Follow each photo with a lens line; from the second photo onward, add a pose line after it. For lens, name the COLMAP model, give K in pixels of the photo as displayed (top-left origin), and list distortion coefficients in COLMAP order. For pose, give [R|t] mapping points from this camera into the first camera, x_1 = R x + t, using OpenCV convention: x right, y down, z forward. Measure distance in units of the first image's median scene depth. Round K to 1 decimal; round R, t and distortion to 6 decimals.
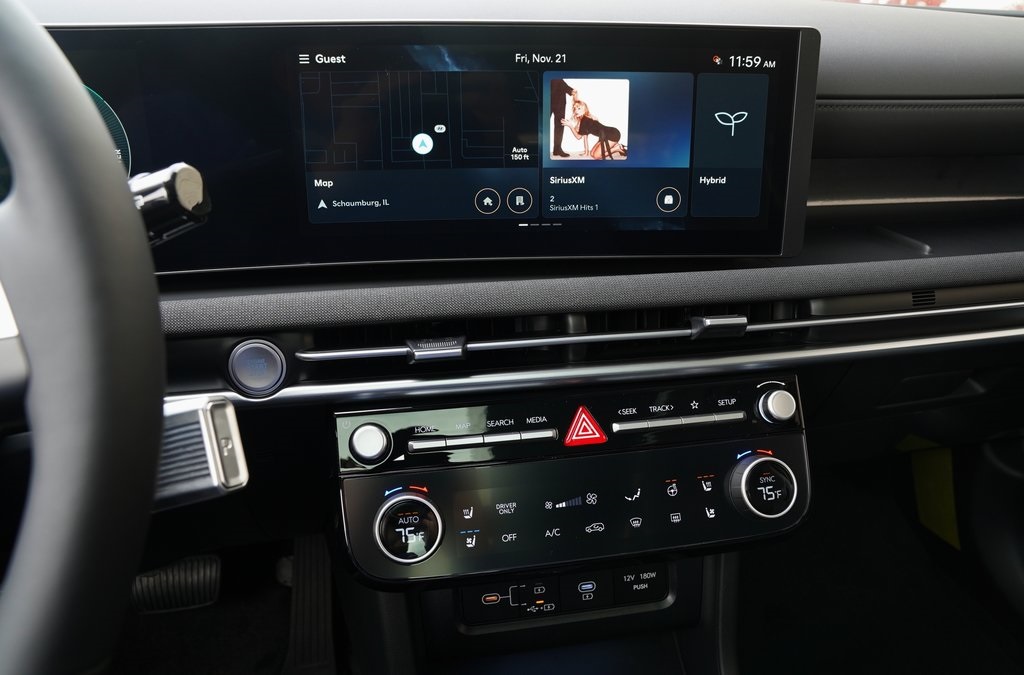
lens RADIAL K [[705.7, 0, 514.0], [0, 705.7, 333.2], [0, 0, 1]] dist [-0.104789, 0.033229]
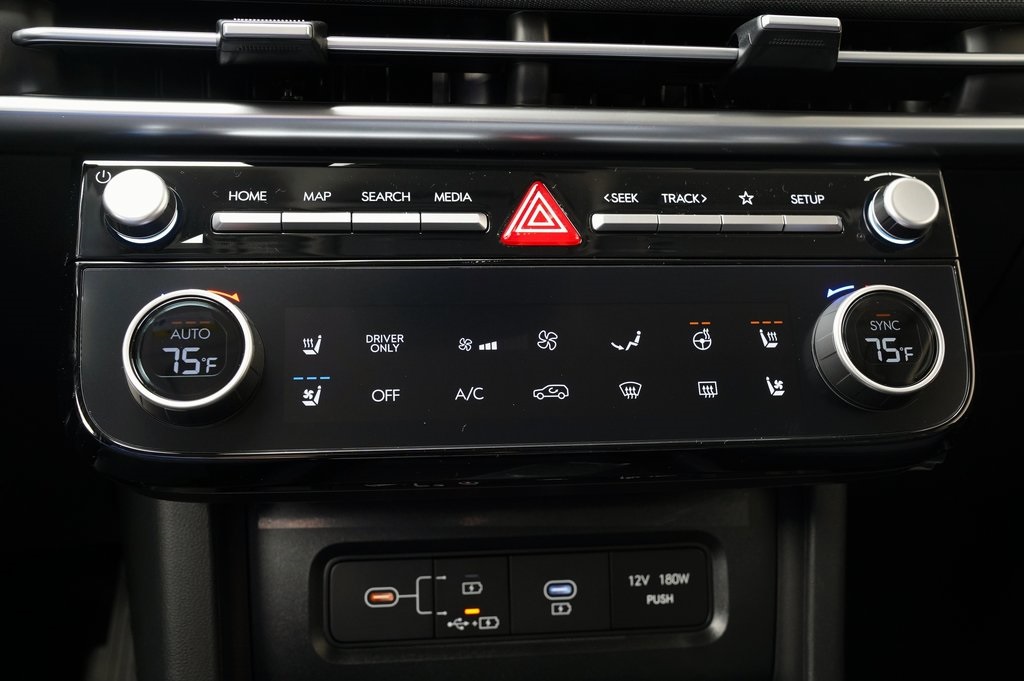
lens RADIAL K [[998.9, 0, 514.4], [0, 998.9, 338.6], [0, 0, 1]] dist [-0.009332, 0.000000]
pose [[0.998652, 0.033020, -0.040044, 0.114897], [-0.037730, 0.991661, -0.123228, 0.326736], [0.035641, 0.124573, 0.991570, 0.239131]]
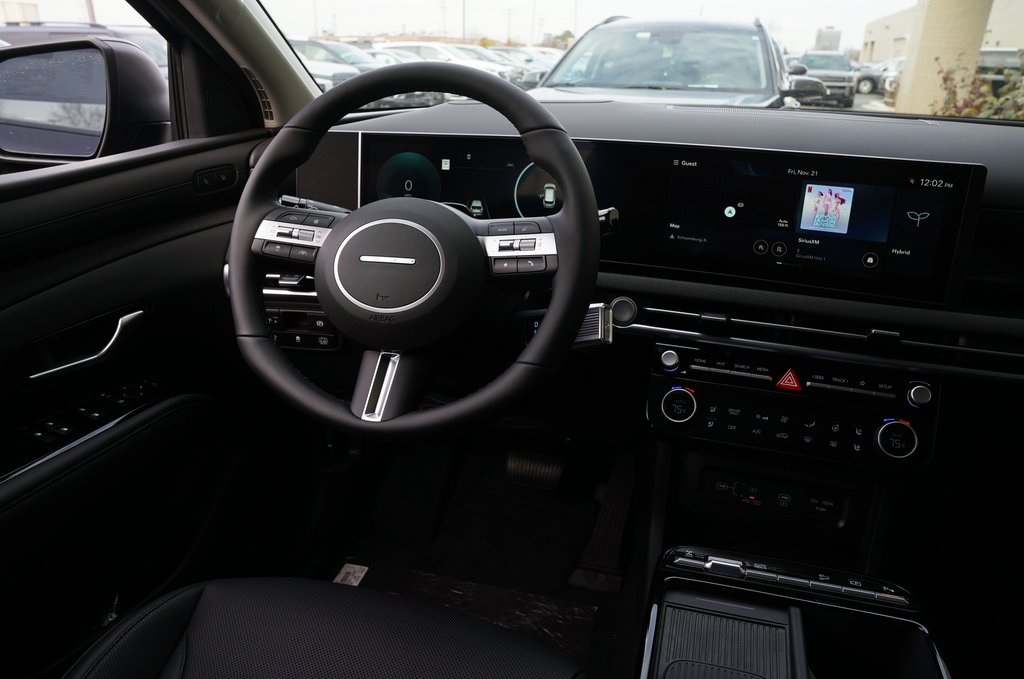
lens RADIAL K [[705.7, 0, 517.2], [0, 705.7, 343.4], [0, 0, 1]] dist [-0.104789, 0.033229]
pose [[0.863057, 0.183862, -0.470454, 0.312379], [-0.215254, 0.976468, -0.013266, 0.214937], [0.456944, 0.112716, 0.882325, -0.844687]]
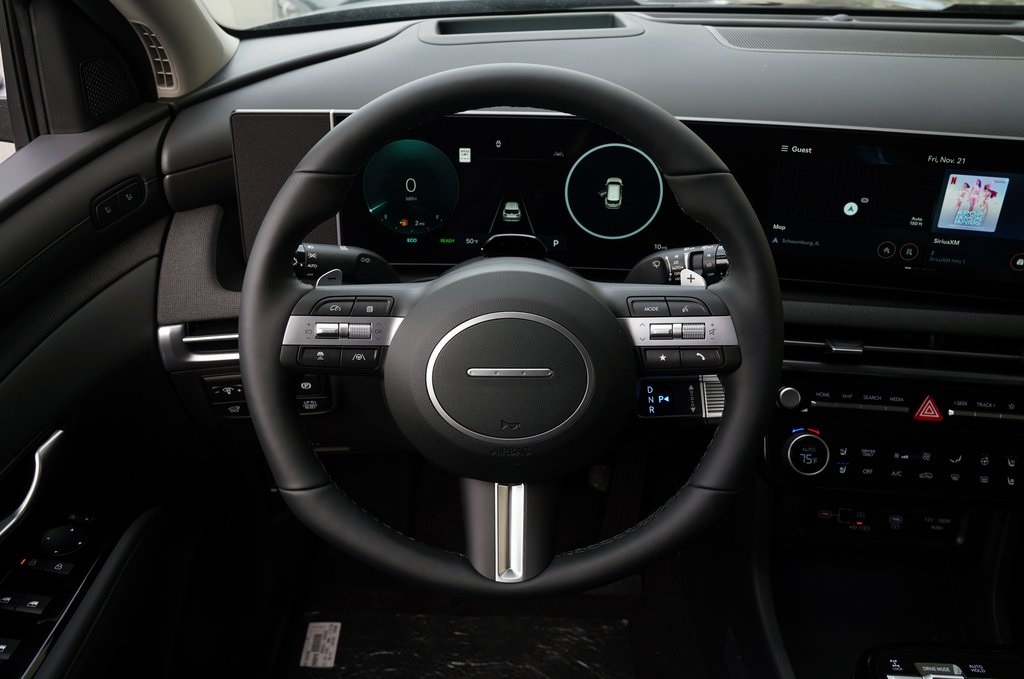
lens RADIAL K [[838.3, 0, 515.6], [0, 838.3, 341.6], [0, 0, 1]] dist [-0.060451, 0.080406]
pose [[0.963447, 0.145978, -0.224635, -0.374121], [-0.118302, 0.984145, 0.132149, -0.138139], [0.240364, -0.100744, 0.965441, -0.907953]]
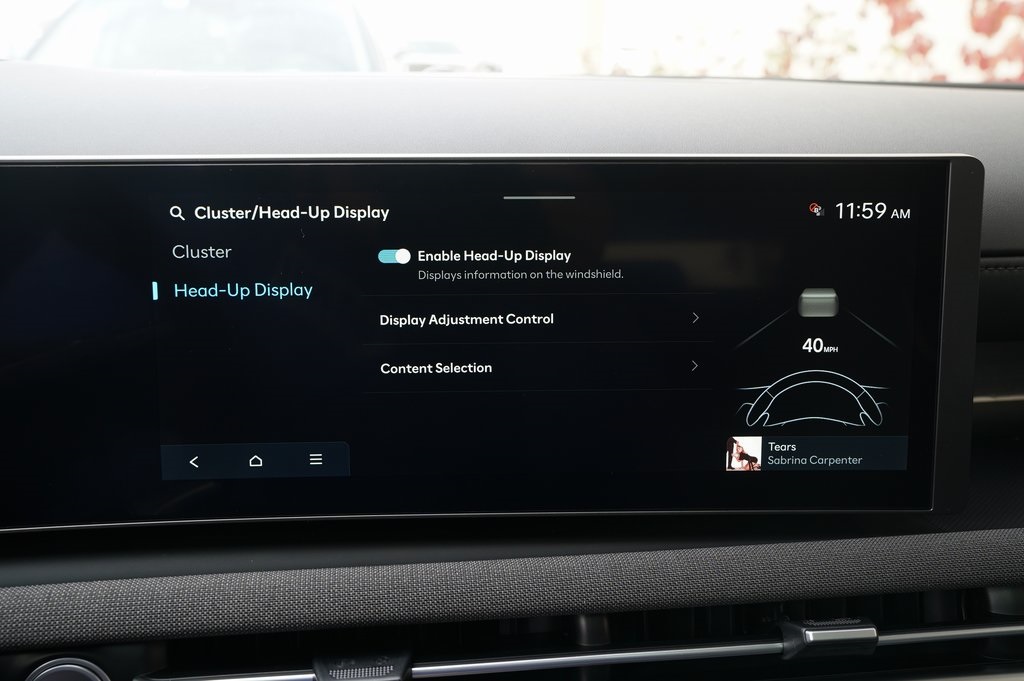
lens RADIAL K [[963.0, 0, 507.8], [0, 963.0, 333.9], [0, 0, 1]] dist [0.003030, 0.000000]
pose [[0.998564, 0.008502, -0.052900, 0.056295], [-0.017324, 0.985529, -0.168620, -0.125037], [0.050701, 0.169294, 0.984261, 0.119640]]
